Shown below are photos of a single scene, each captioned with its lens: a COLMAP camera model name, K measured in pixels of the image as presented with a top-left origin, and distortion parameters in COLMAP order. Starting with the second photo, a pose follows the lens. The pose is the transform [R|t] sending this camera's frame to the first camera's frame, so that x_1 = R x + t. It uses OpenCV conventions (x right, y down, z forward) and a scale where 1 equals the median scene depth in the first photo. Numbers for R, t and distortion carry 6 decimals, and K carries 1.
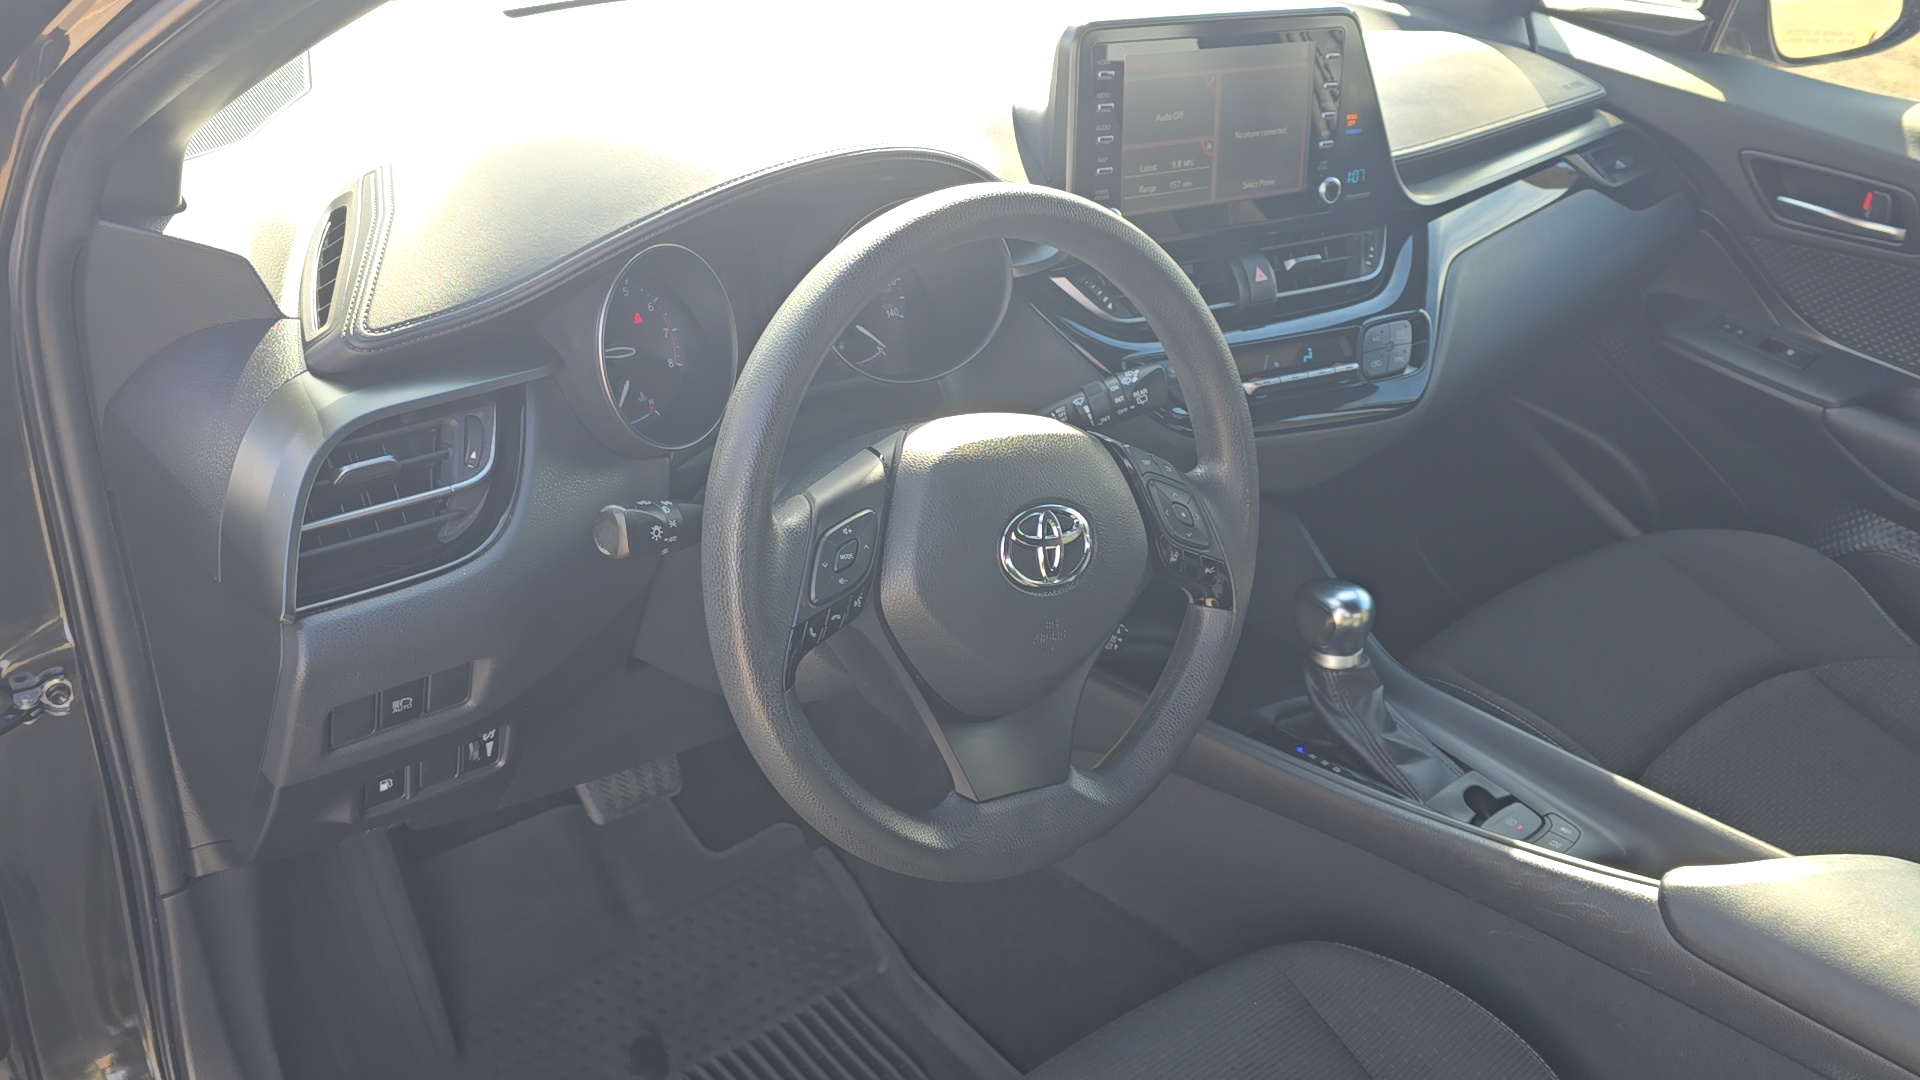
lens RADIAL K [[1585.6, 0, 1001.1], [0, 1585.6, 542.7], [0, 0, 1]] dist [-0.030636, -0.003557]
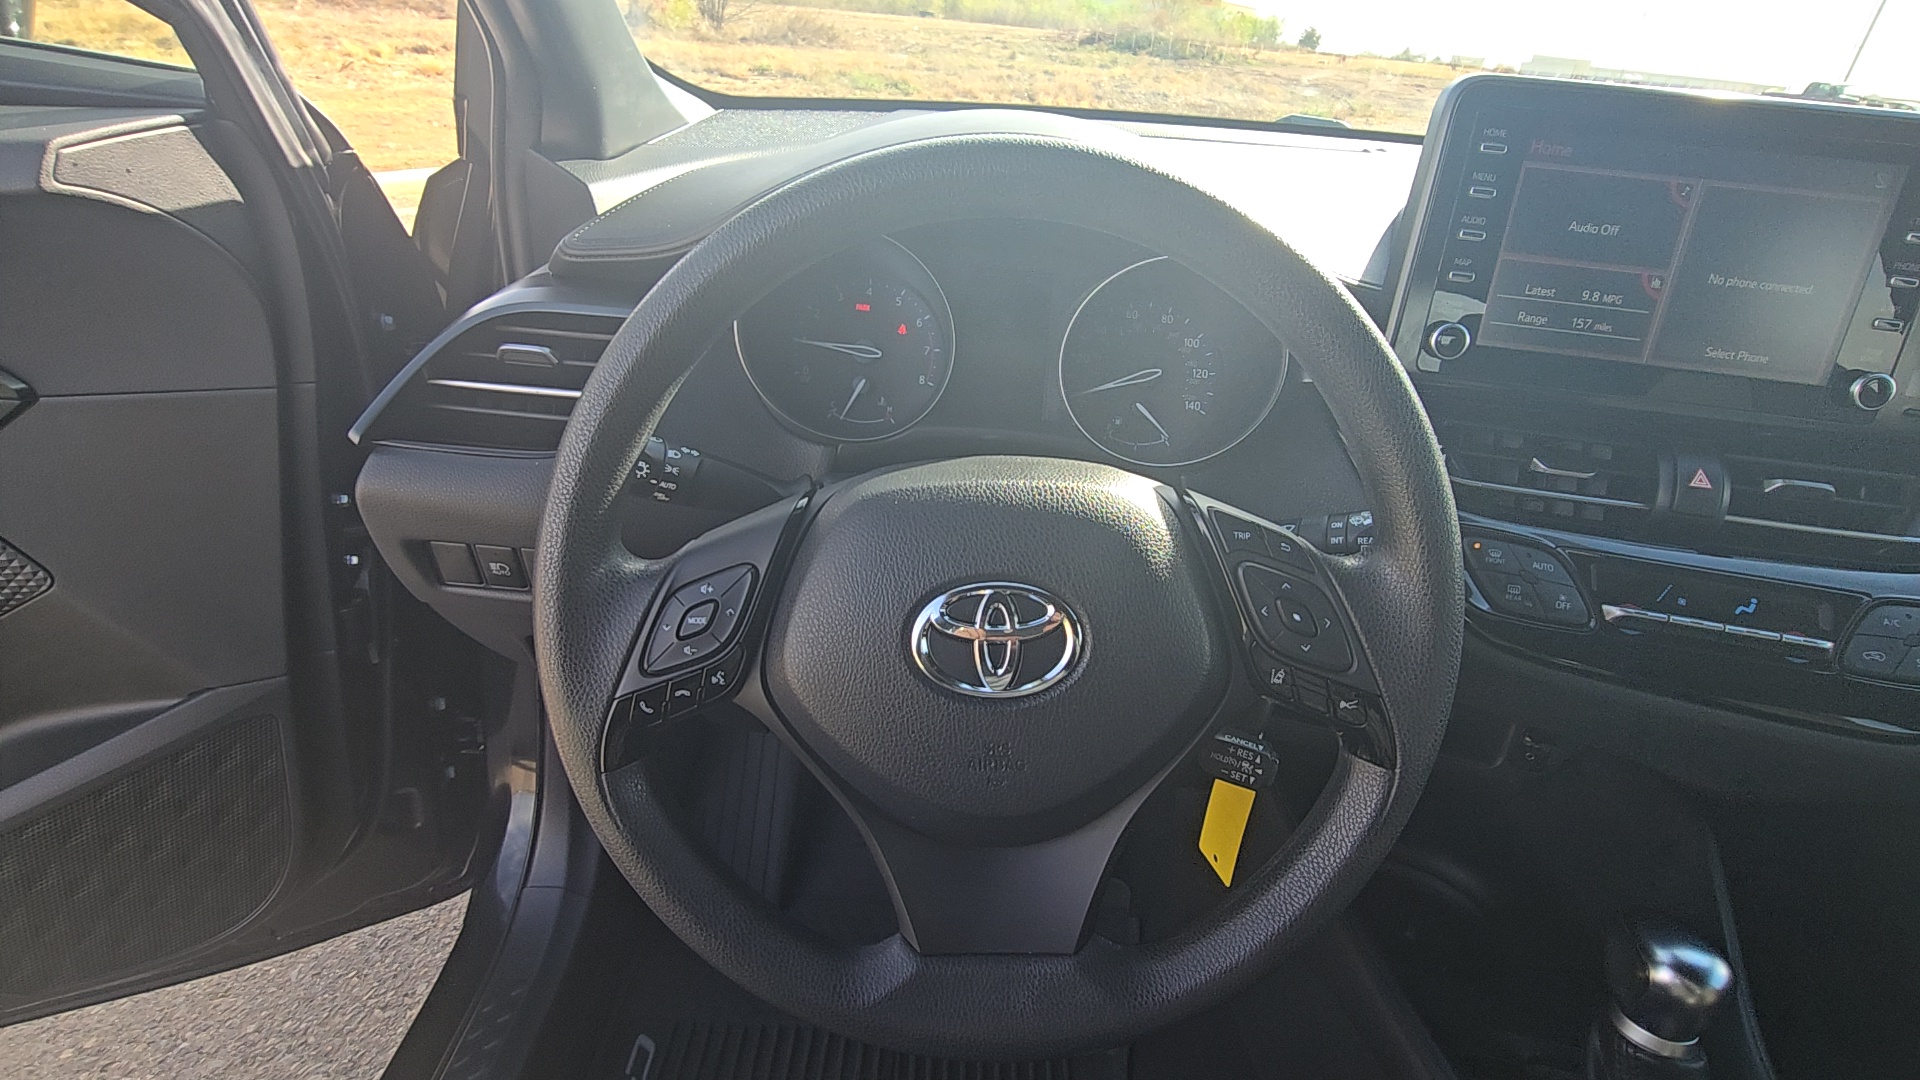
lens RADIAL K [[968.4, 0, 971.8], [0, 968.4, 540.2], [0, 0, 1]] dist [-0.002997, 0.000764]
pose [[0.739739, 0.287549, -0.608360, 0.196227], [-0.353583, 0.935324, 0.012151, -0.030106], [0.572508, 0.206118, 0.793568, 0.464360]]
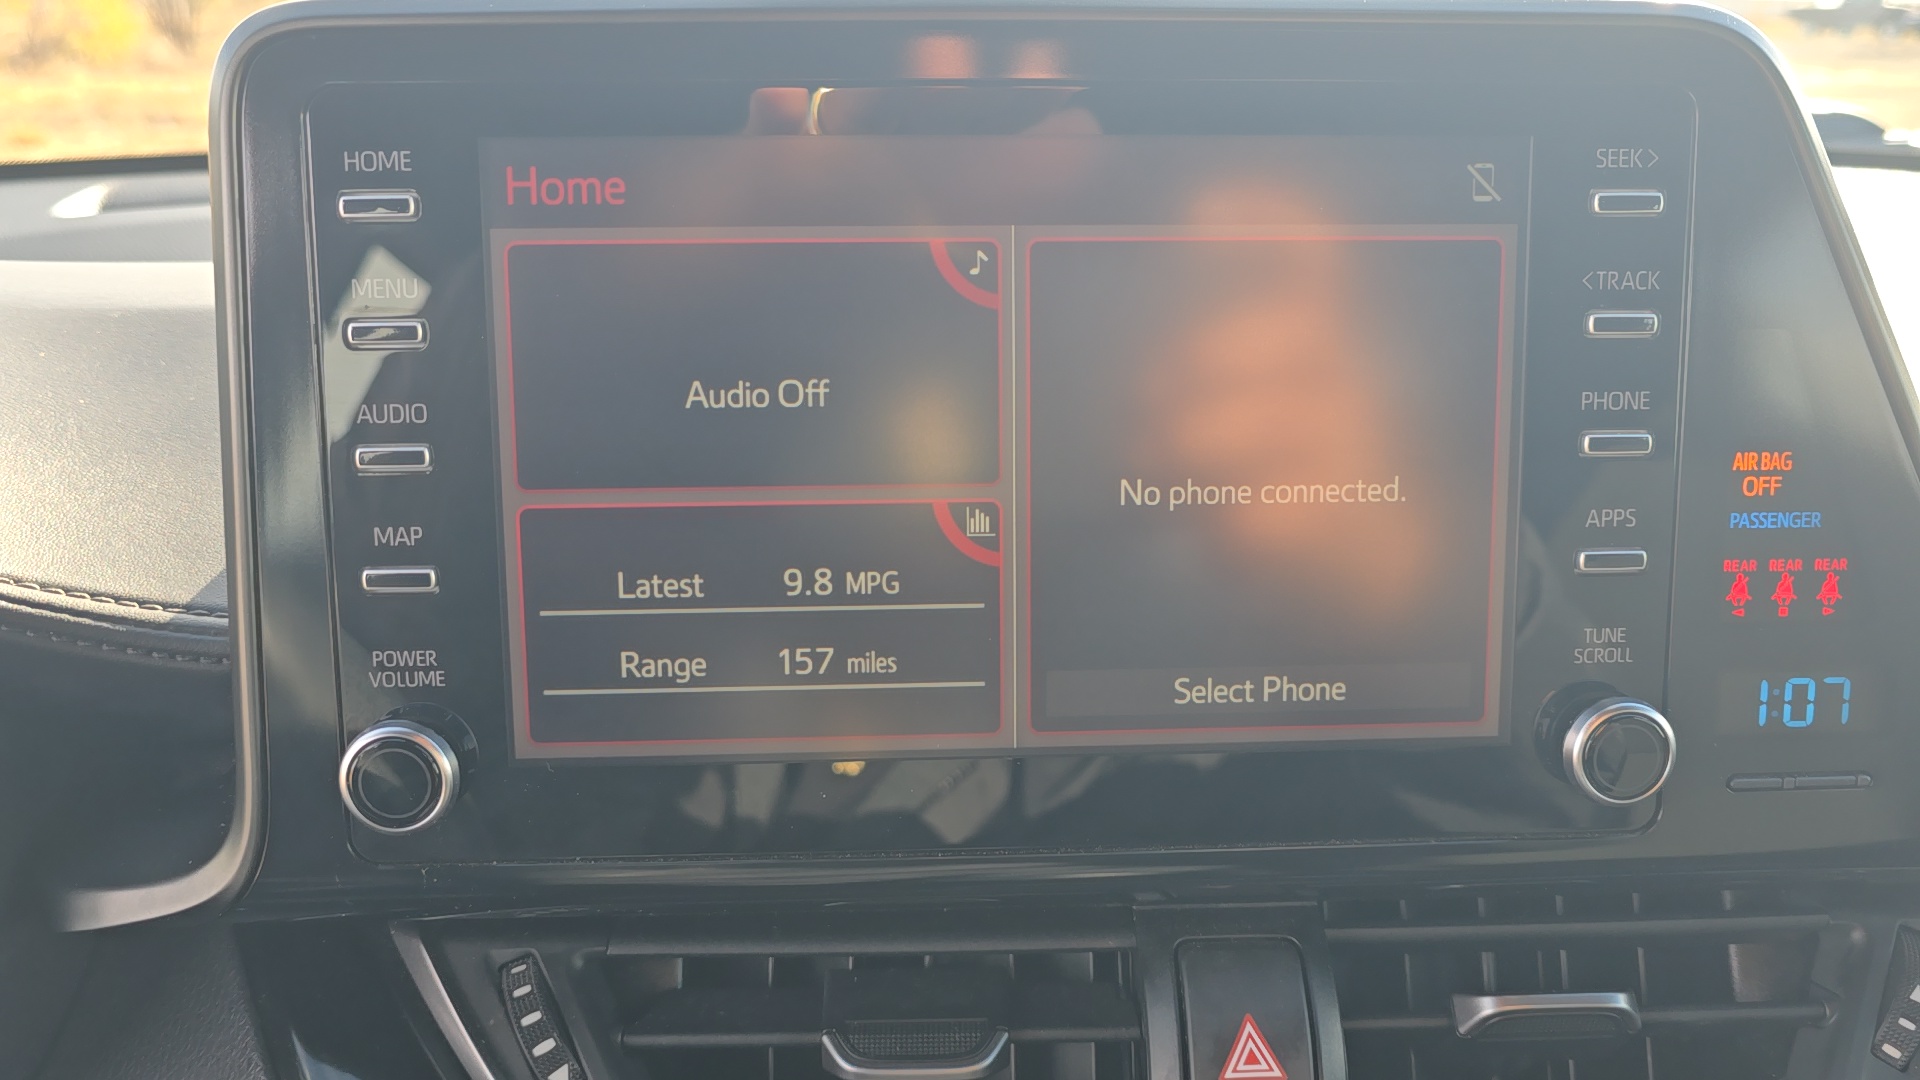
lens RADIAL K [[1603.9, 0, 967.6], [0, 1603.9, 548.4], [0, 0, 1]] dist [-0.009256, 0.001174]
pose [[0.846390, 0.079530, -0.526593, 0.253265], [-0.199300, 0.964239, -0.174708, -0.194493], [0.493867, 0.252821, 0.831972, 0.757927]]
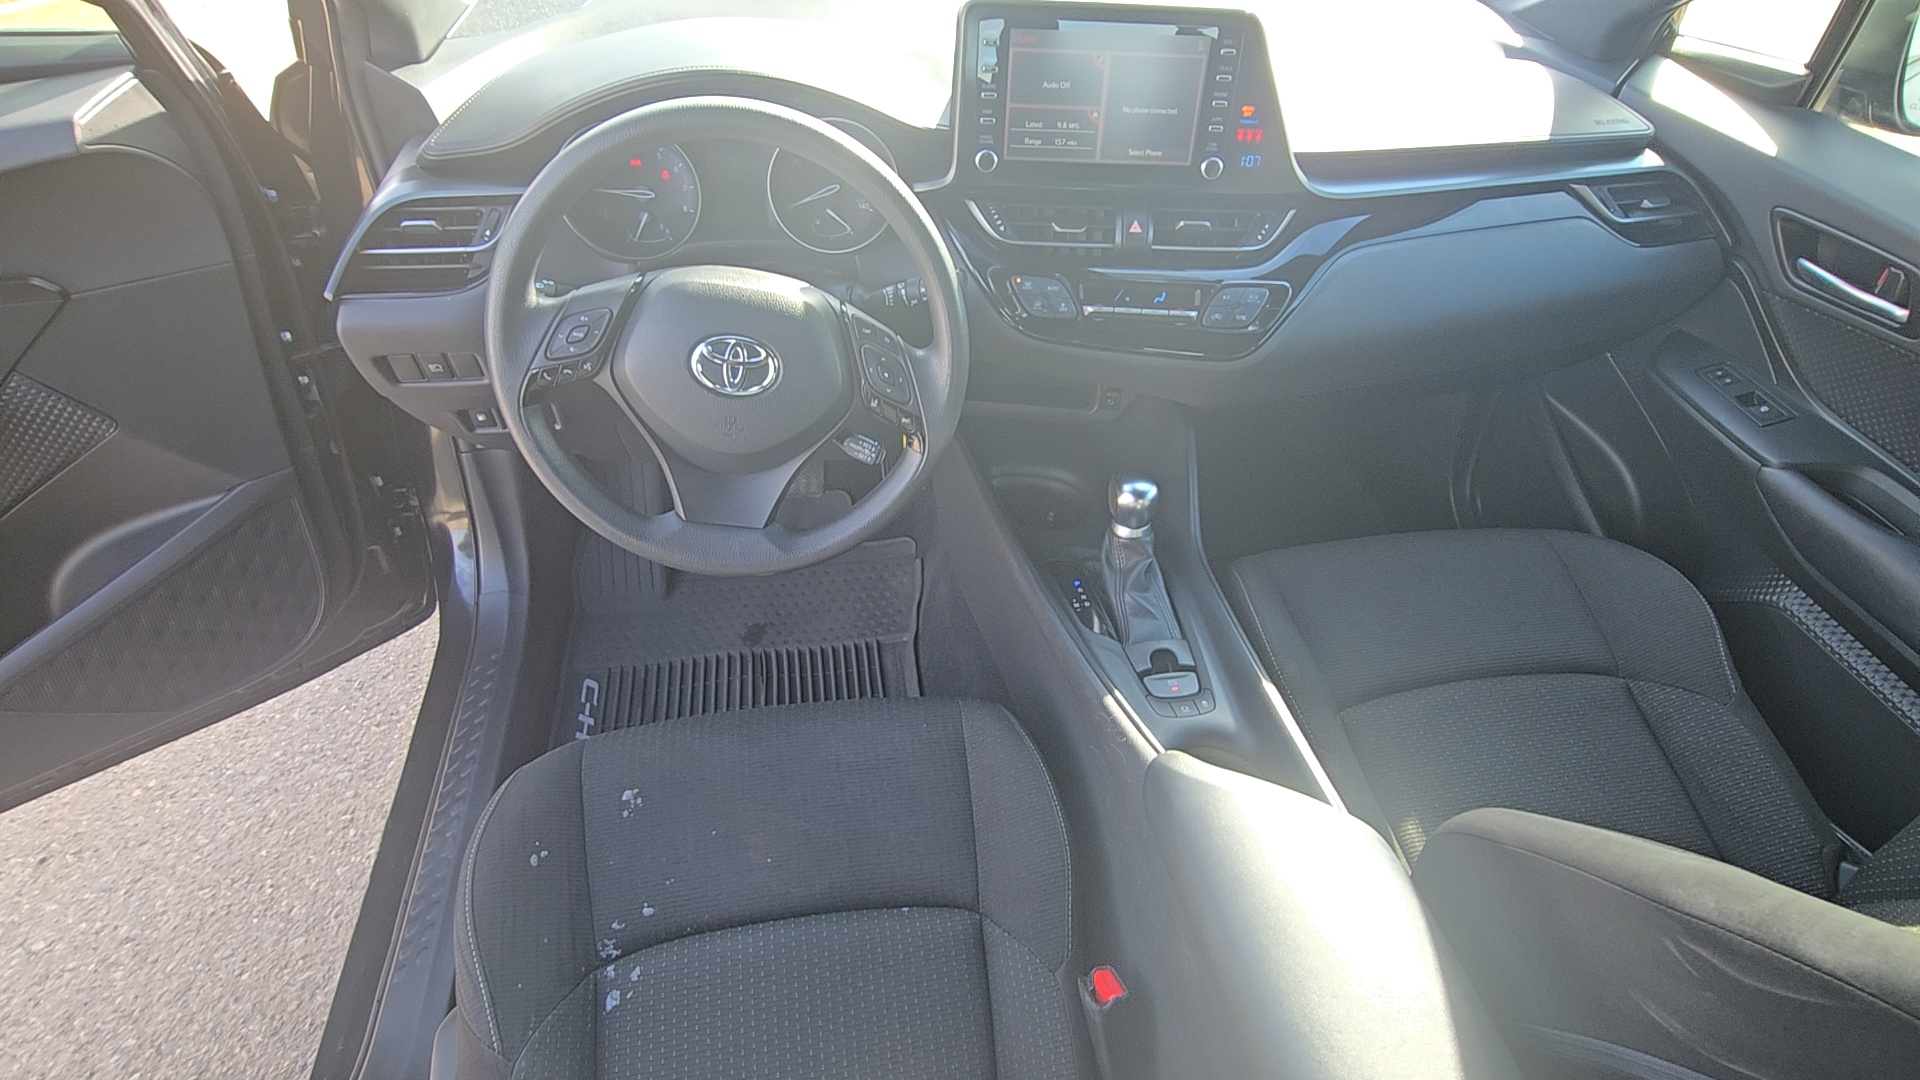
lens RADIAL K [[944.3, 0, 960.0], [0, 944.3, 540.0], [0, 0, 1]] dist [-0.002896, -0.000168]
pose [[0.853915, 0.311045, -0.417230, 0.447516], [-0.238963, 0.946564, 0.216595, -0.060294], [0.462305, -0.085251, 0.882613, 0.230508]]
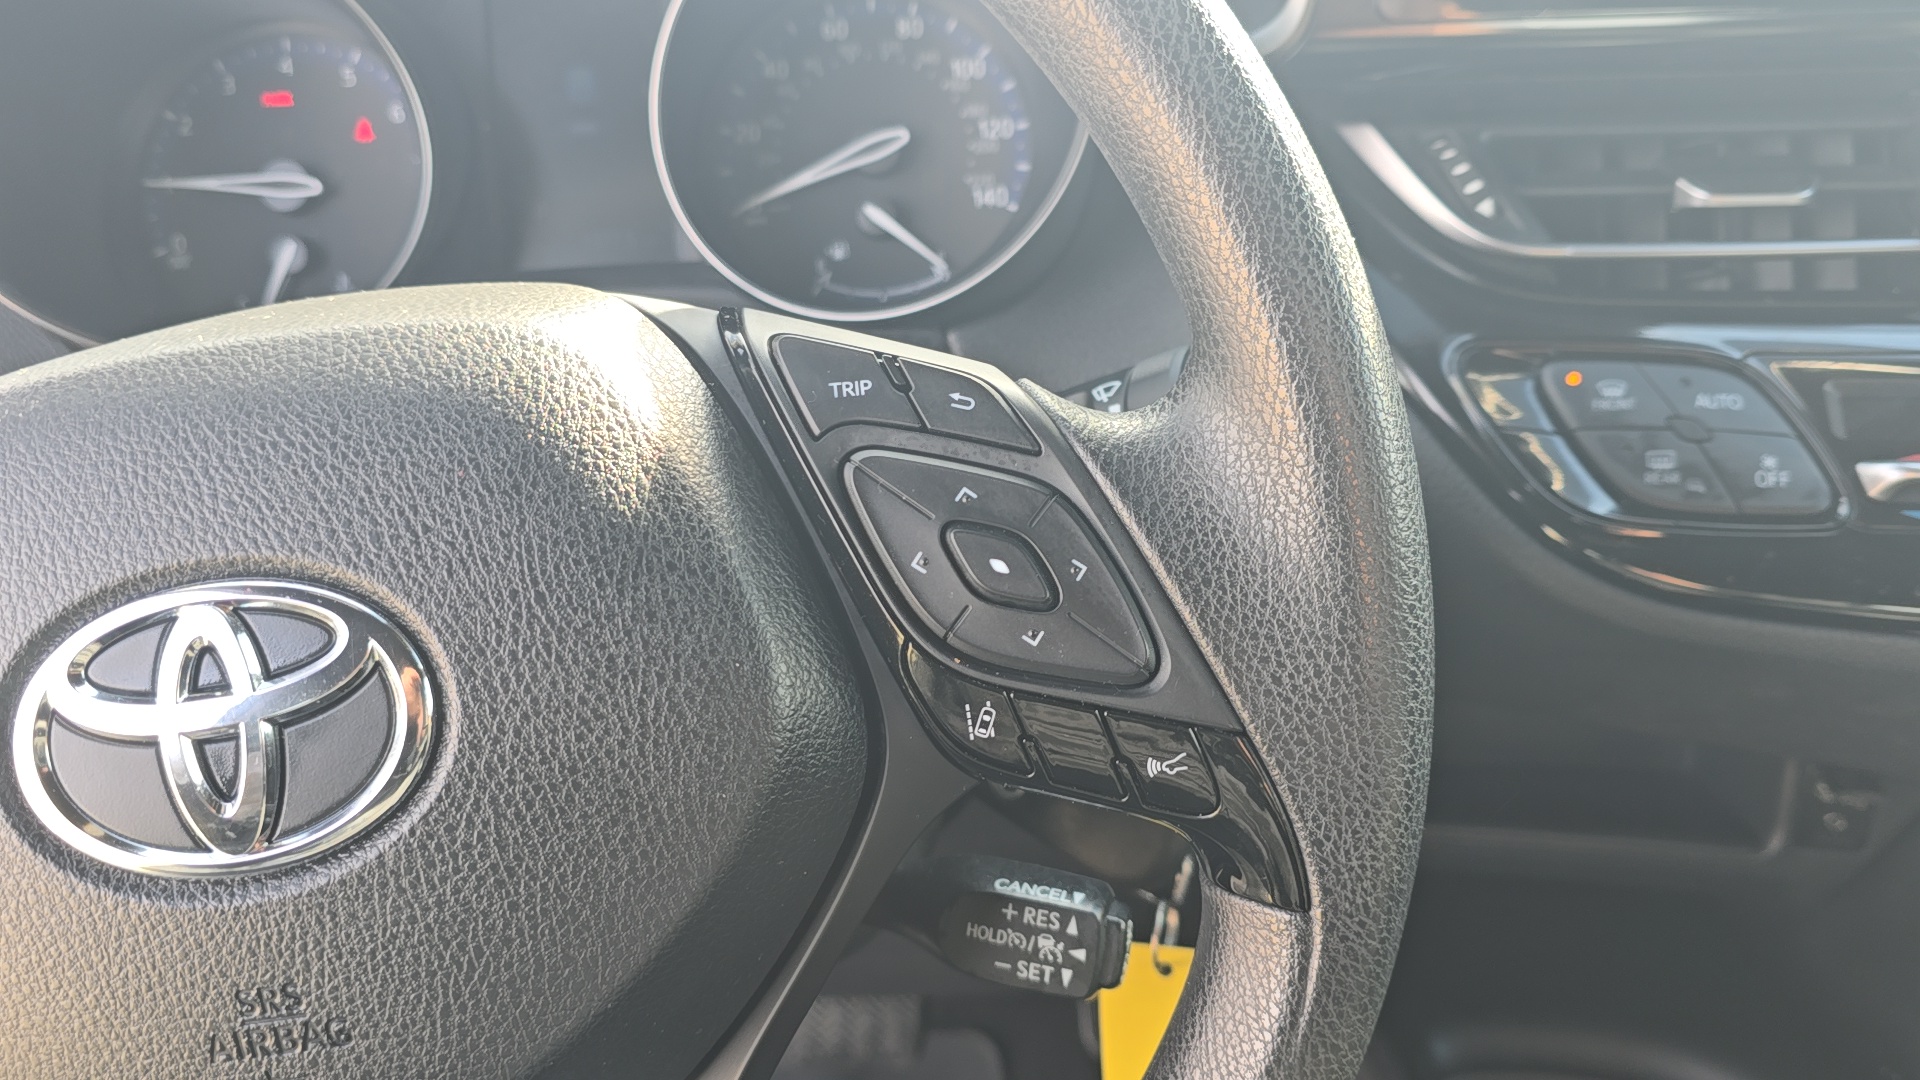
lens RADIAL K [[1674.7, 0, 926.8], [0, 1674.7, 540.3], [0, 0, 1]] dist [-0.036551, 0.004547]
pose [[0.761288, 0.157991, -0.628872, 0.219342], [-0.212777, 0.977026, -0.012123, -0.039081], [0.612508, 0.143039, 0.777415, 0.606705]]
